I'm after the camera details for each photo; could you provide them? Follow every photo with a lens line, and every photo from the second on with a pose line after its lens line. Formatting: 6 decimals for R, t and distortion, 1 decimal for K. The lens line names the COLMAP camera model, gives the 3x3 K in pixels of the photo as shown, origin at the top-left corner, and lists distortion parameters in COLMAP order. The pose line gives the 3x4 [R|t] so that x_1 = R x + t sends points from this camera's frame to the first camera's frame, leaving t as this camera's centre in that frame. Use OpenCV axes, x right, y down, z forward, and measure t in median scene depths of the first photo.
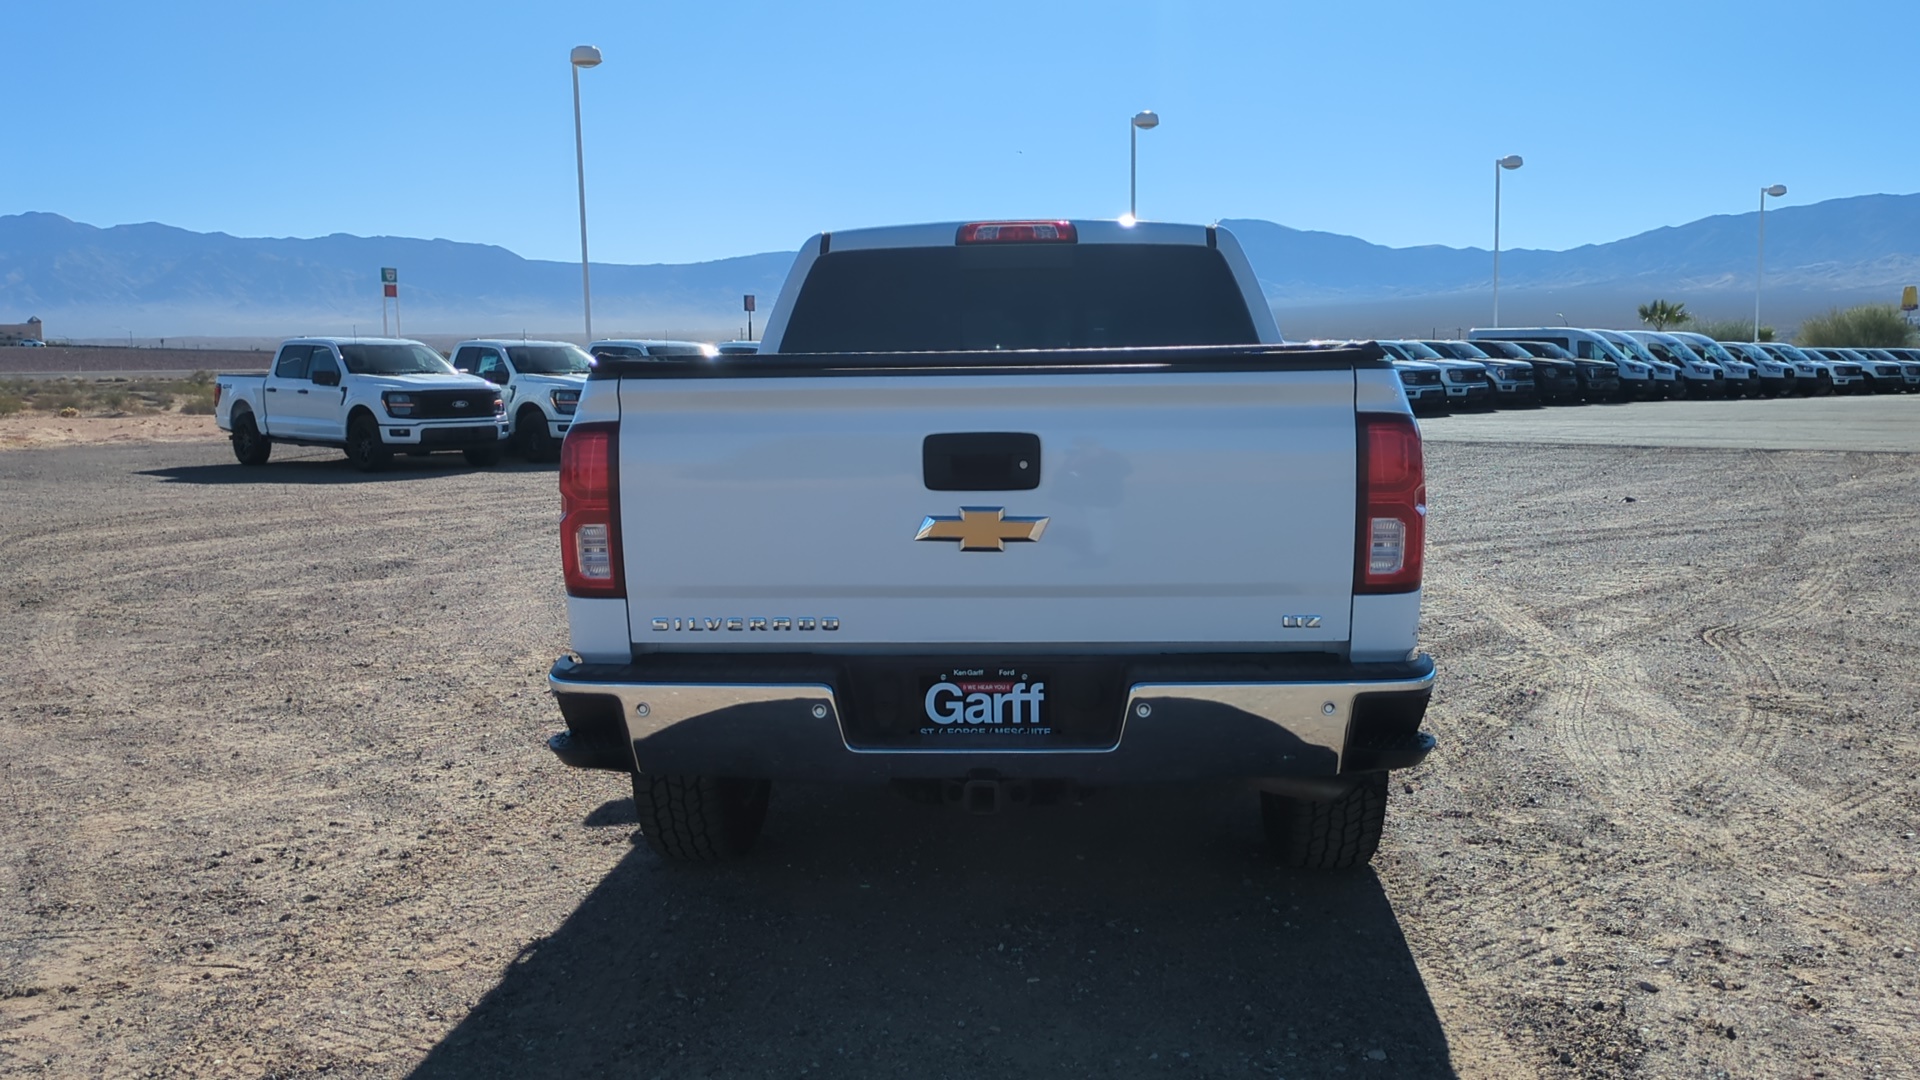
lens RADIAL K [[1646.7, 0, 979.7], [0, 1646.7, 544.5], [0, 0, 1]] dist [0.060057, -0.066406]
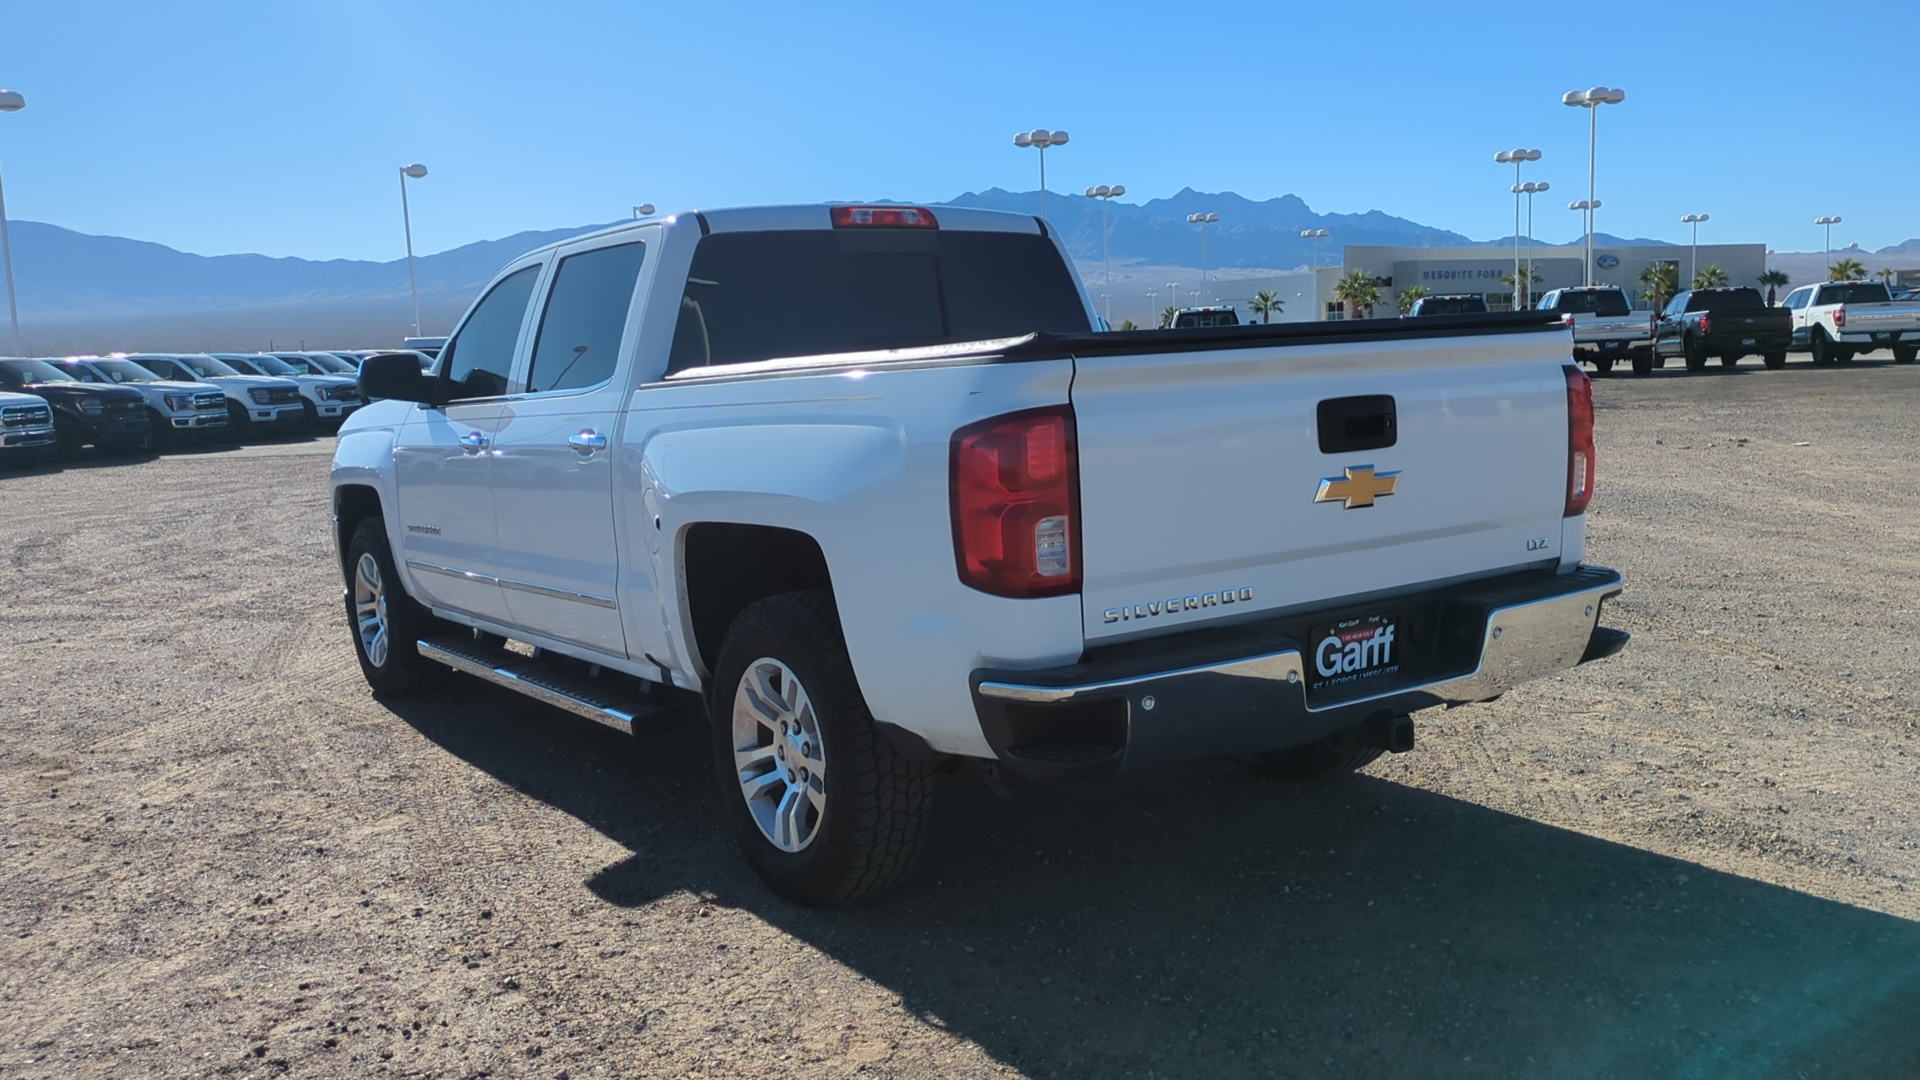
lens RADIAL K [[1646.7, 0, 974.8], [0, 1646.7, 538.5], [0, 0, 1]] dist [0.060057, -0.066406]
pose [[0.782125, -0.096117, 0.615664, -0.834183], [0.102234, 0.994437, 0.025375, -0.028006], [-0.614678, 0.043095, 0.787600, 0.305470]]
